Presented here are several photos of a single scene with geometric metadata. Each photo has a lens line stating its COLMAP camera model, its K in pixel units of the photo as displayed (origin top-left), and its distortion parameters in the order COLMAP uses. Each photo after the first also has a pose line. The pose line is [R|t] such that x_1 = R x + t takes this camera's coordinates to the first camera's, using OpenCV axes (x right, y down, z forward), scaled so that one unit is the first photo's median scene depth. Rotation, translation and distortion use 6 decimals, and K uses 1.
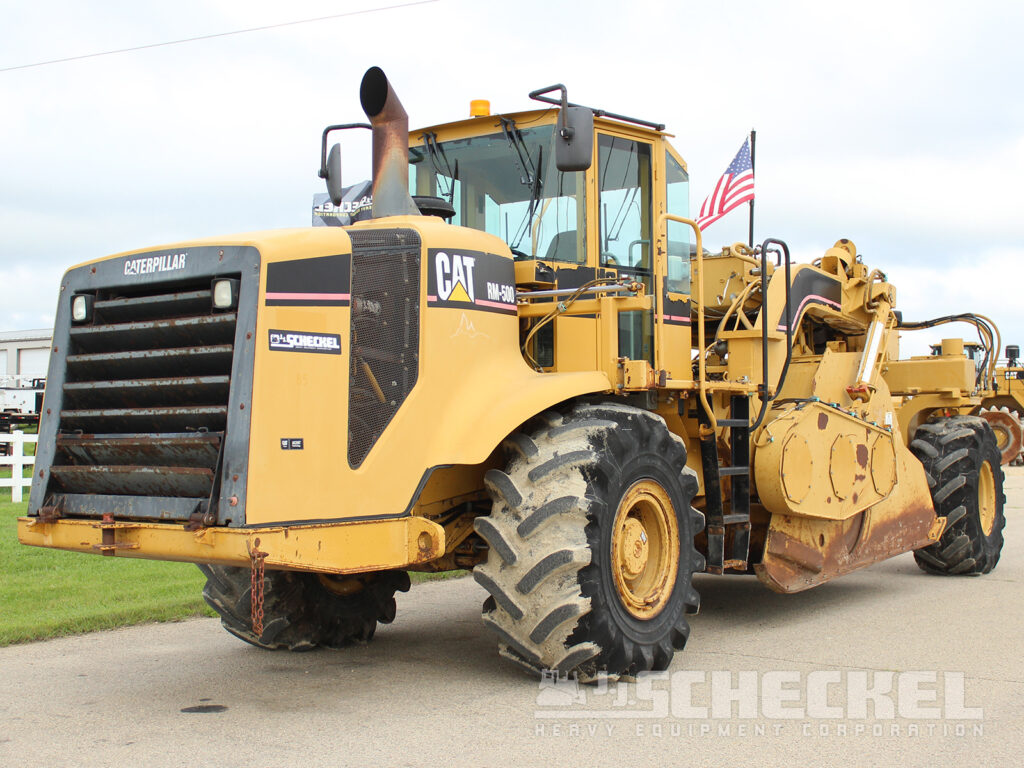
lens RADIAL K [[1425.5, 0, 509.3], [0, 1425.5, 391.5], [0, 0, 1]] dist [-0.132791, 0.000000]
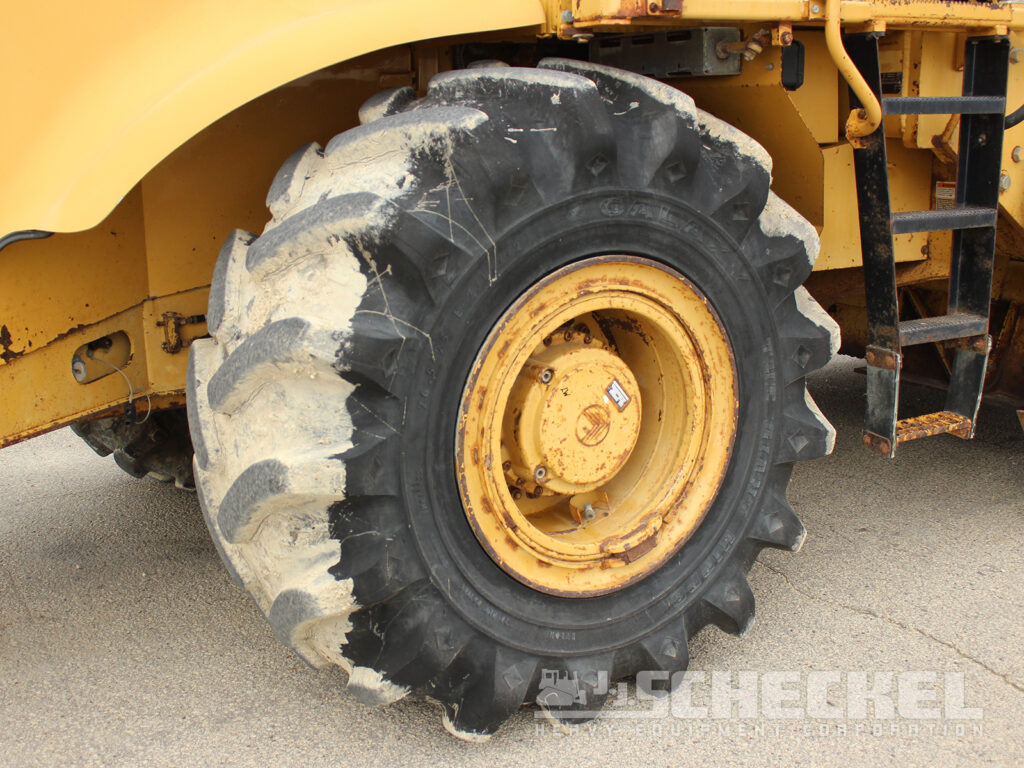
lens RADIAL K [[1205.7, 0, 474.3], [0, 1205.7, 416.8], [0, 0, 1]] dist [-0.096791, 0.000000]
pose [[0.903012, 0.092423, -0.419556, 0.246980], [0.030841, 0.960120, 0.277882, 0.012660], [0.428507, -0.263870, 0.864149, 0.823777]]
